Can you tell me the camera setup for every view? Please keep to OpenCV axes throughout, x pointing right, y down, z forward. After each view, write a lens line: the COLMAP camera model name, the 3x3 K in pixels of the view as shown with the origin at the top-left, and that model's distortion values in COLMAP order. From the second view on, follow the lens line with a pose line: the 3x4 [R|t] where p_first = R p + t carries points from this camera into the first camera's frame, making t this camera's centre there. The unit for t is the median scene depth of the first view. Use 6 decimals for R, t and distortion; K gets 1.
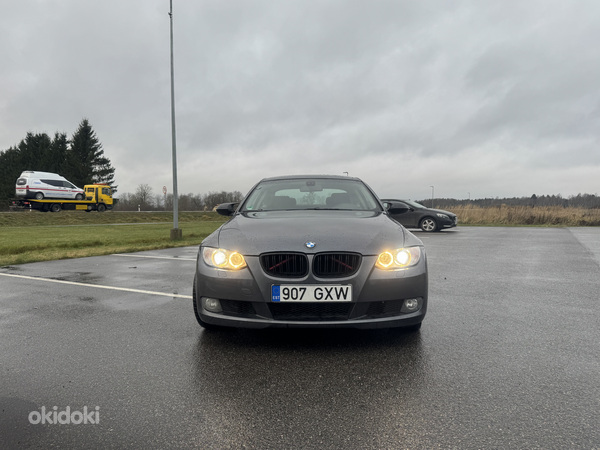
lens RADIAL K [[446.3, 0, 300.0], [0, 446.3, 225.0], [0, 0, 1]] dist [0.172219, -0.264955]
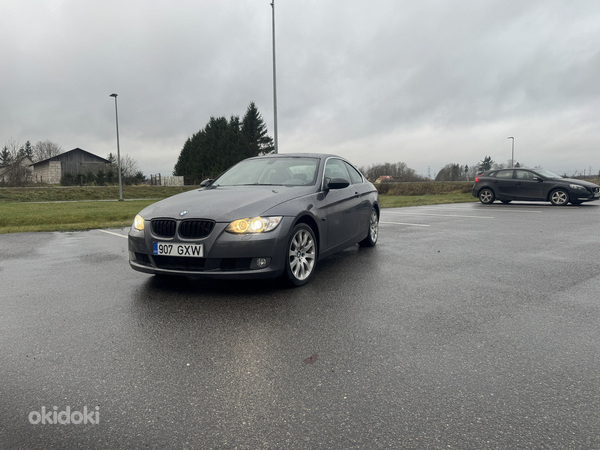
lens RADIAL K [[446.3, 0, 300.0], [0, 446.3, 225.0], [0, 0, 1]] dist [0.172219, -0.264955]
pose [[0.930804, 0.026918, -0.364527, 0.785428], [-0.004148, 0.997998, 0.063104, -0.004976], [0.365496, -0.057226, 0.929052, -0.093429]]
